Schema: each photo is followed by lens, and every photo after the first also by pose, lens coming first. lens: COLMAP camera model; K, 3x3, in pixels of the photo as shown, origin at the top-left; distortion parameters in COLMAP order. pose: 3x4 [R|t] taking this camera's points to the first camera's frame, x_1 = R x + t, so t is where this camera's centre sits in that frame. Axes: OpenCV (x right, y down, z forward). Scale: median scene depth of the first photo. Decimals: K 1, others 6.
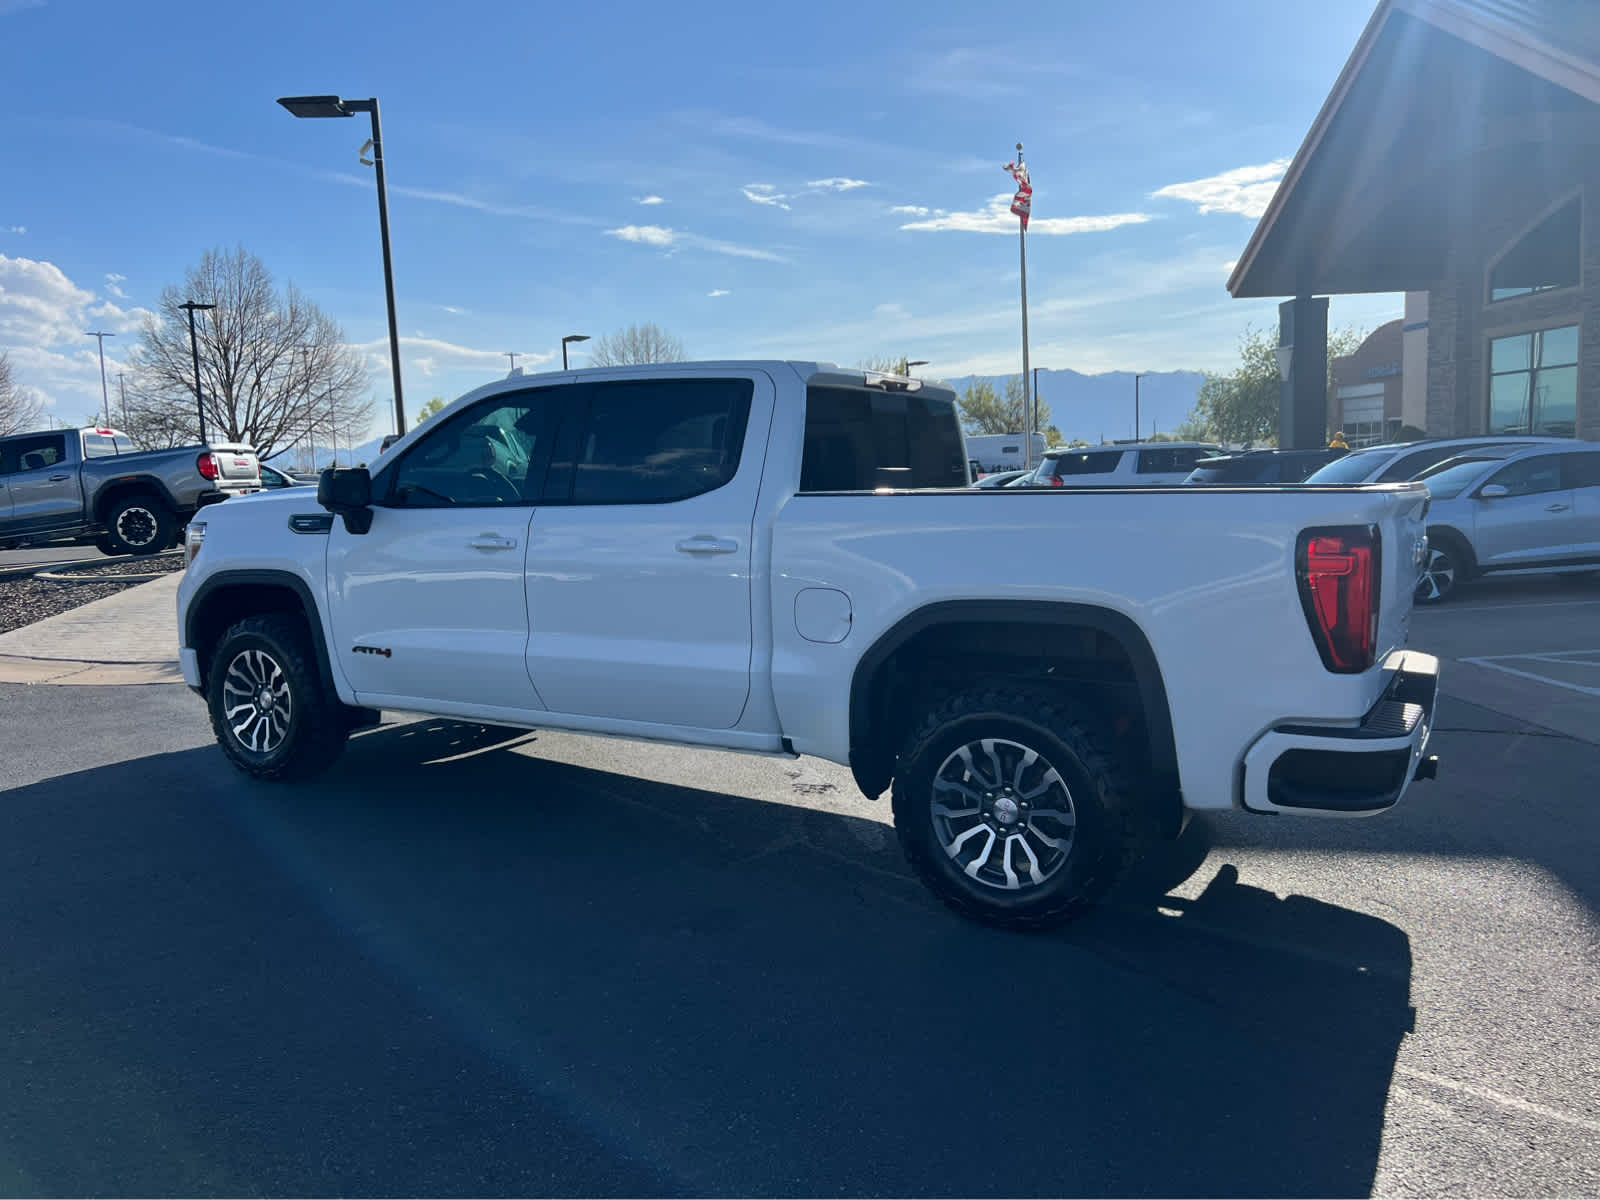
lens RADIAL K [[1224.5, 0, 800.0], [0, 1224.5, 600.0], [0, 0, 1]] dist [0.056368, -0.069196]
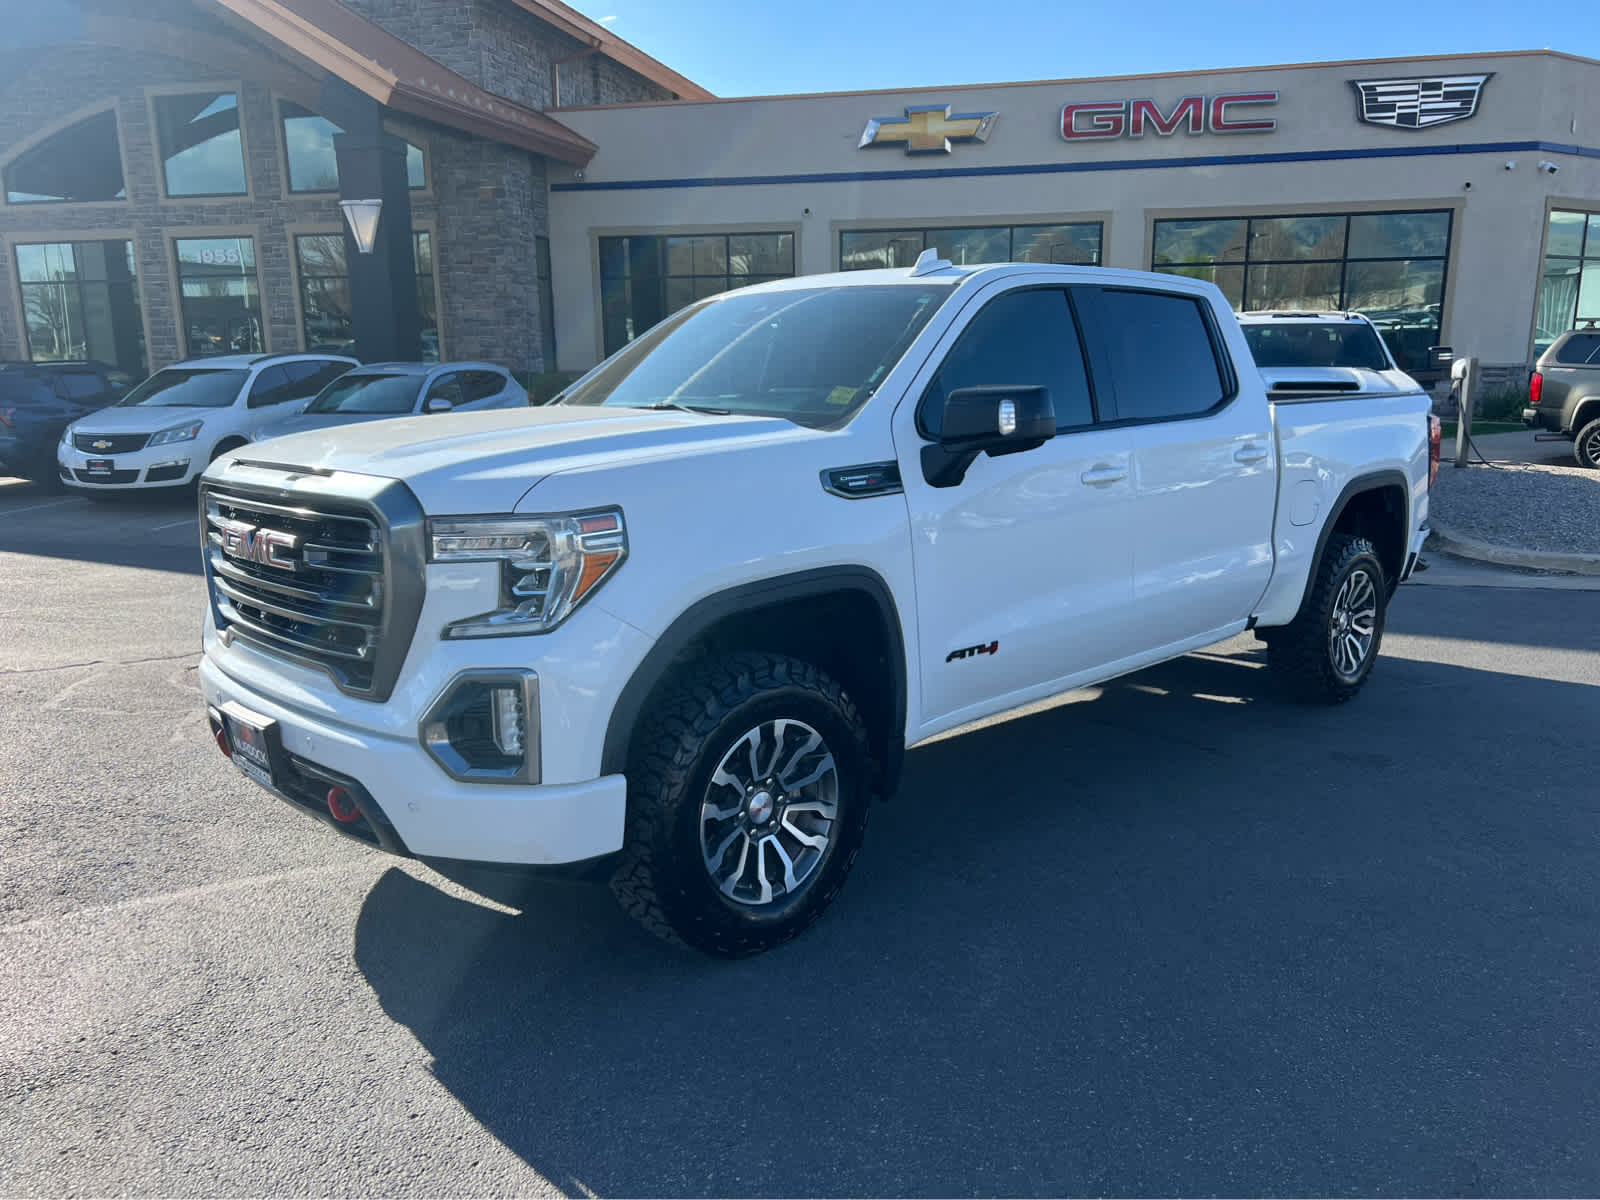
lens RADIAL K [[1224.5, 0, 800.0], [0, 1224.5, 600.0], [0, 0, 1]] dist [0.056368, -0.069196]
pose [[0.261277, -0.169882, 0.950197, -1.059402], [0.104682, 0.983572, 0.147064, -0.103049], [-0.959571, 0.061044, 0.274769, 0.928142]]
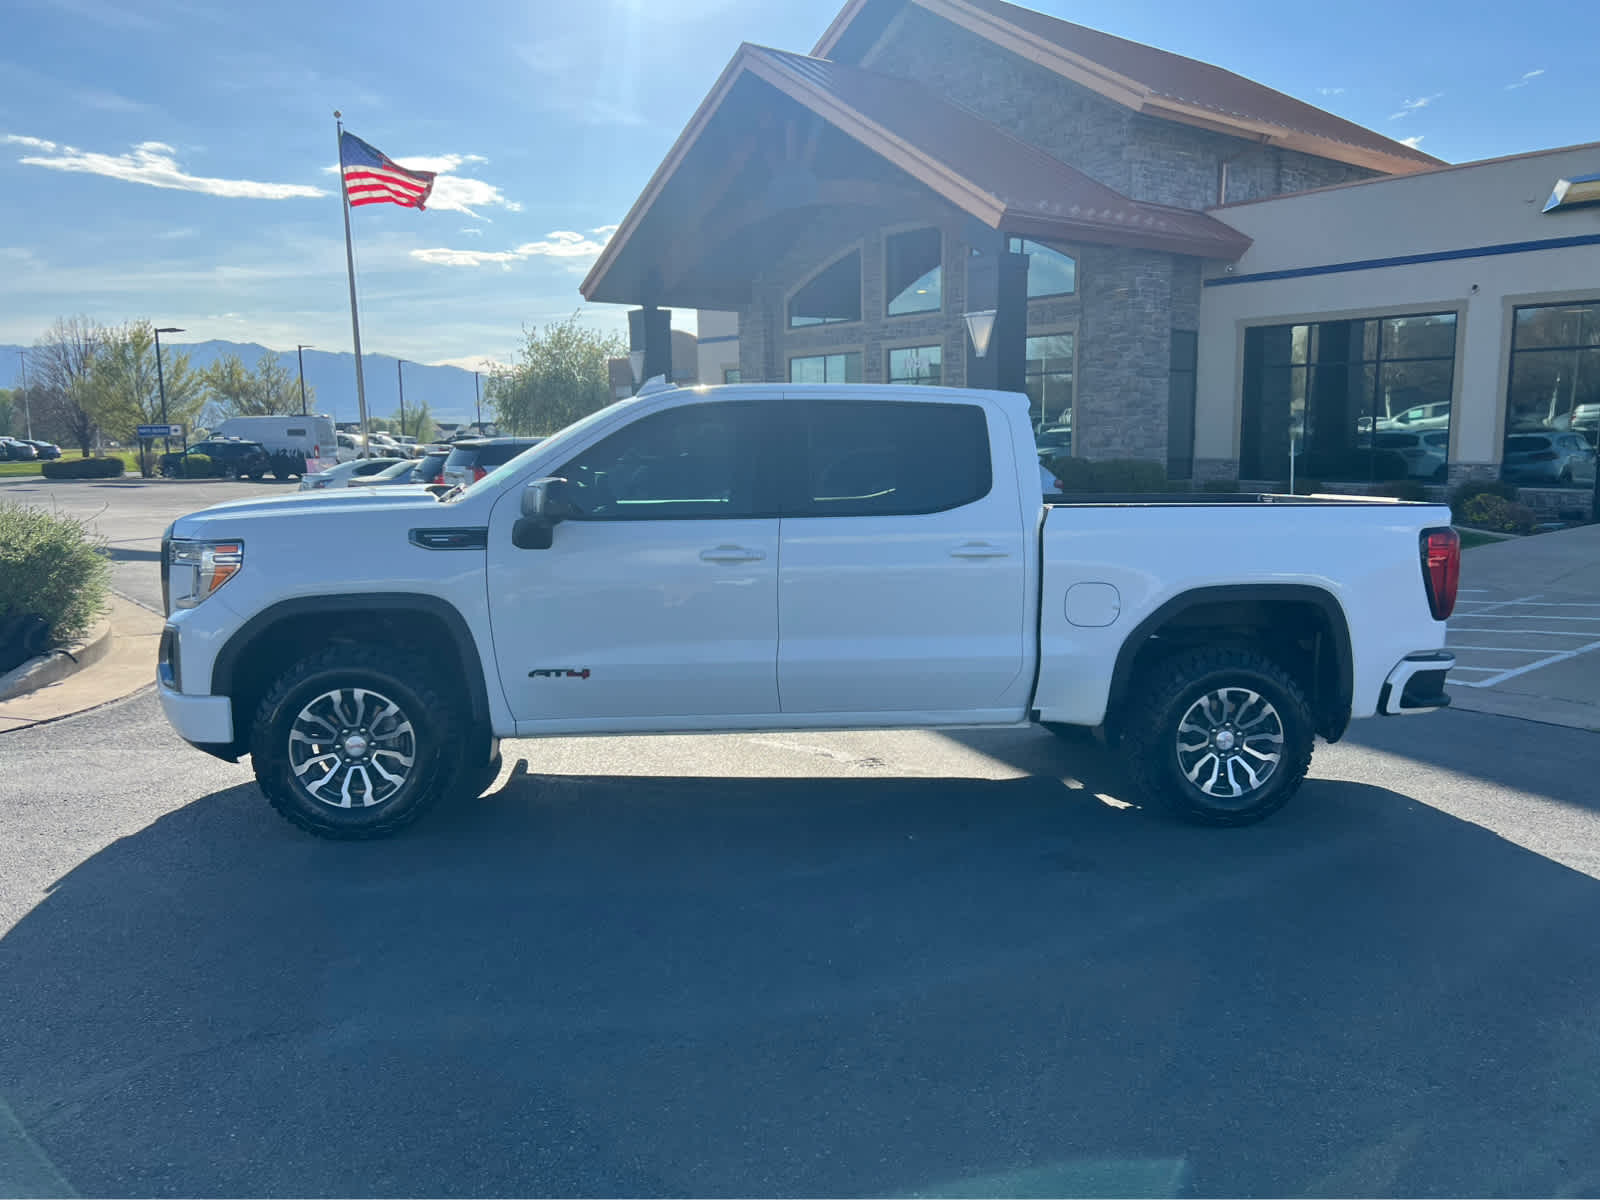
lens RADIAL K [[1224.5, 0, 800.0], [0, 1224.5, 600.0], [0, 0, 1]] dist [0.056368, -0.069196]
pose [[0.799442, -0.054358, 0.598280, -0.778356], [0.047049, 0.998504, 0.027853, -0.032849], [-0.598899, 0.005881, 0.800803, 0.149172]]
